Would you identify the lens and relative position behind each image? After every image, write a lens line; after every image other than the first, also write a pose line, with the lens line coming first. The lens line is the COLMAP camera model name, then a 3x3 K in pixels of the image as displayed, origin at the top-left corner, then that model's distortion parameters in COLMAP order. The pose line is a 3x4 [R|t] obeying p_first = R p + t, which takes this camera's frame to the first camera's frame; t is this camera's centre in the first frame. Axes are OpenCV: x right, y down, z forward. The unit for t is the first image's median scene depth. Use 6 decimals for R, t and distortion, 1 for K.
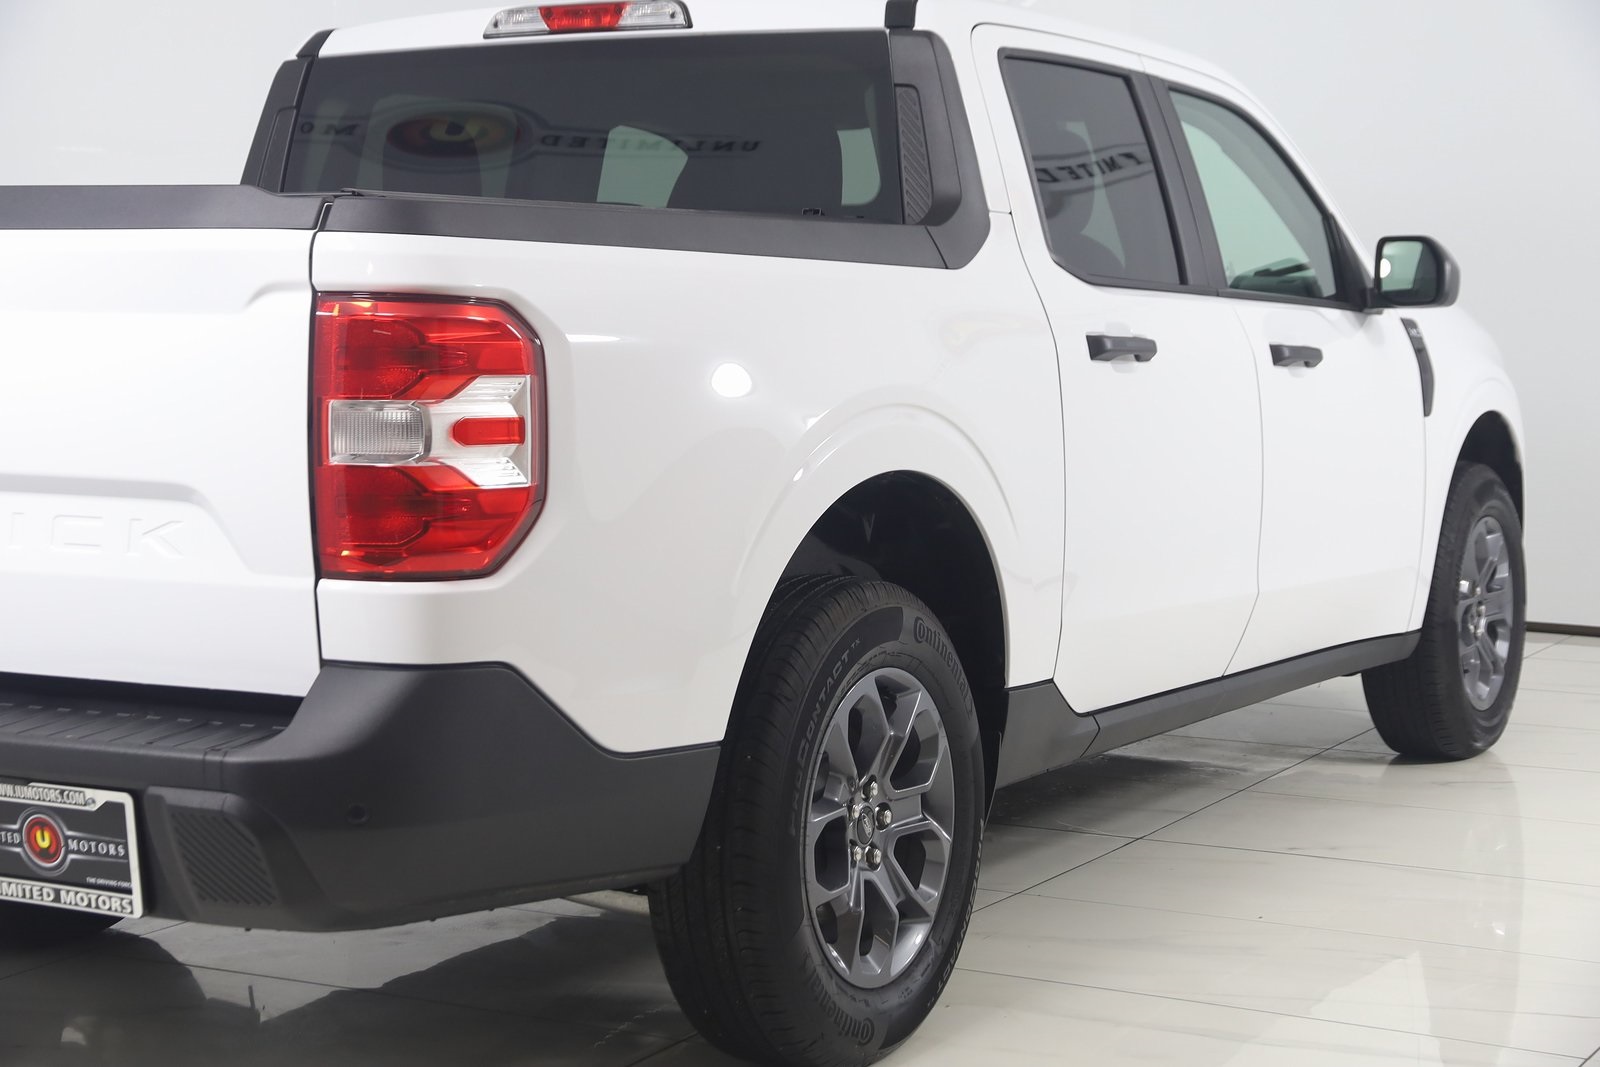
lens RADIAL K [[2715.5, 0, 809.3], [0, 2715.5, 544.8], [0, 0, 1]] dist [0.140896, 0.000000]
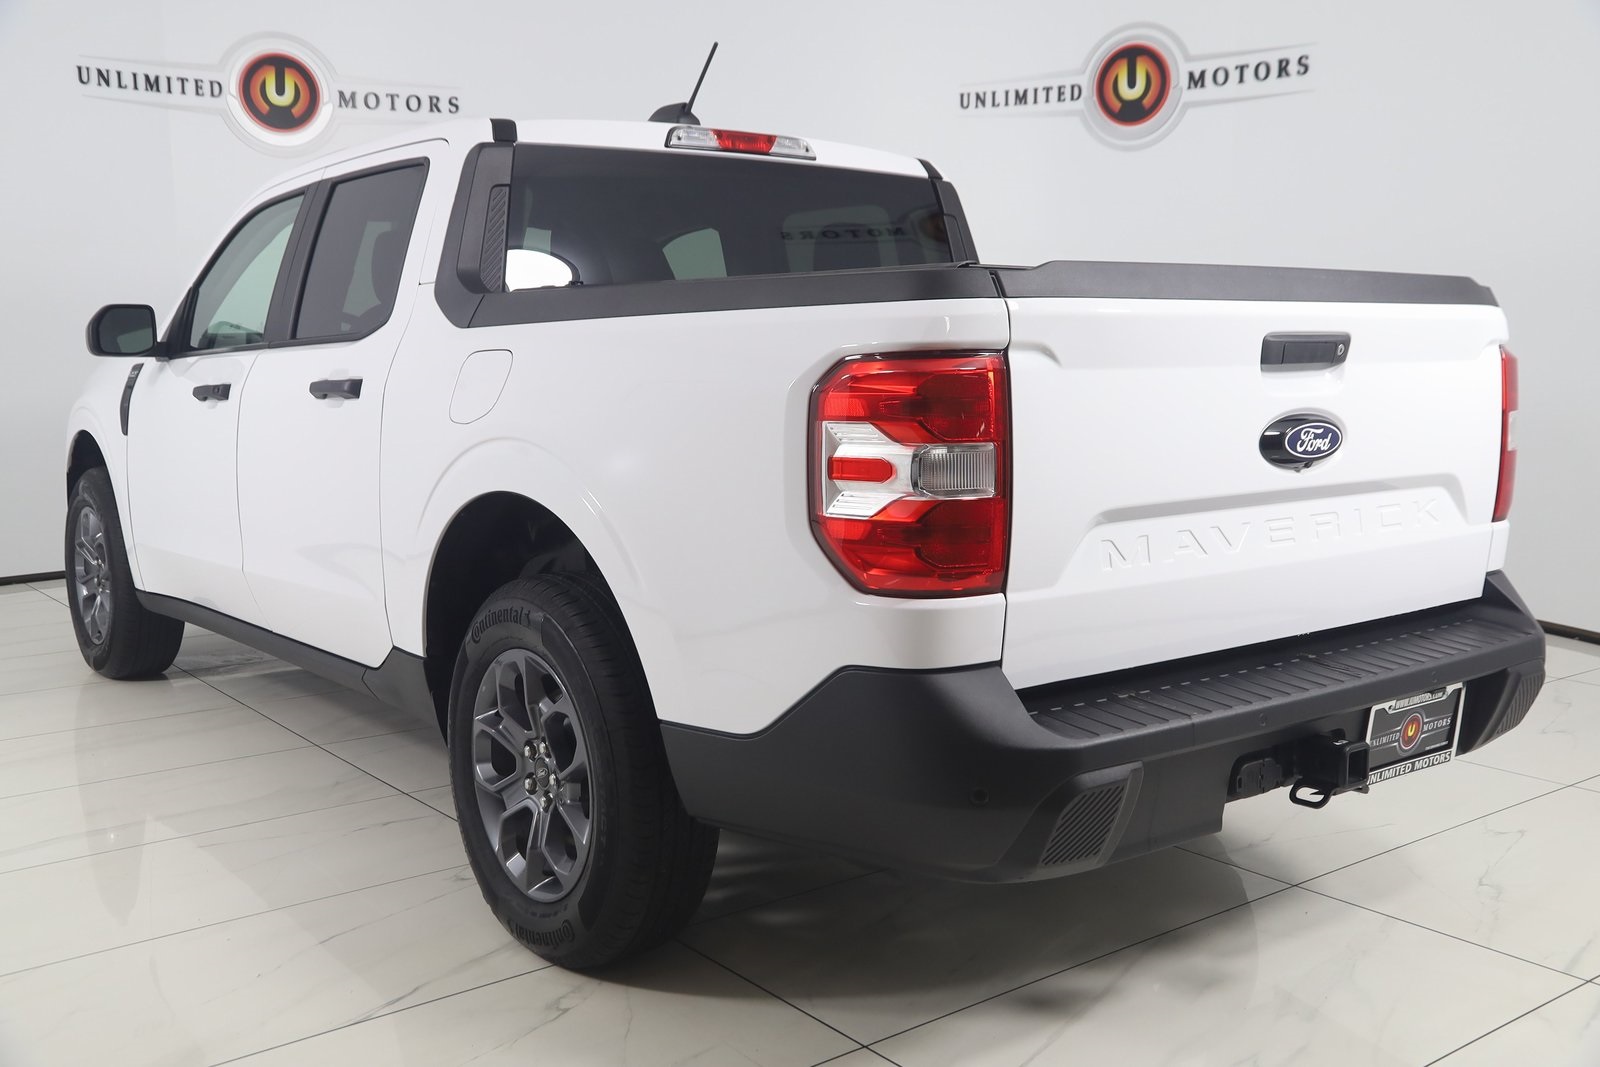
lens RADIAL K [[1550.6, 0, 795.8], [0, 1550.6, 522.3], [0, 0, 1]] dist [0.014151, 0.000000]
pose [[0.378542, -0.110159, 0.919005, -1.131011], [0.086114, 0.992777, 0.083531, -0.096181], [-0.921569, 0.047520, 0.385294, 0.974505]]
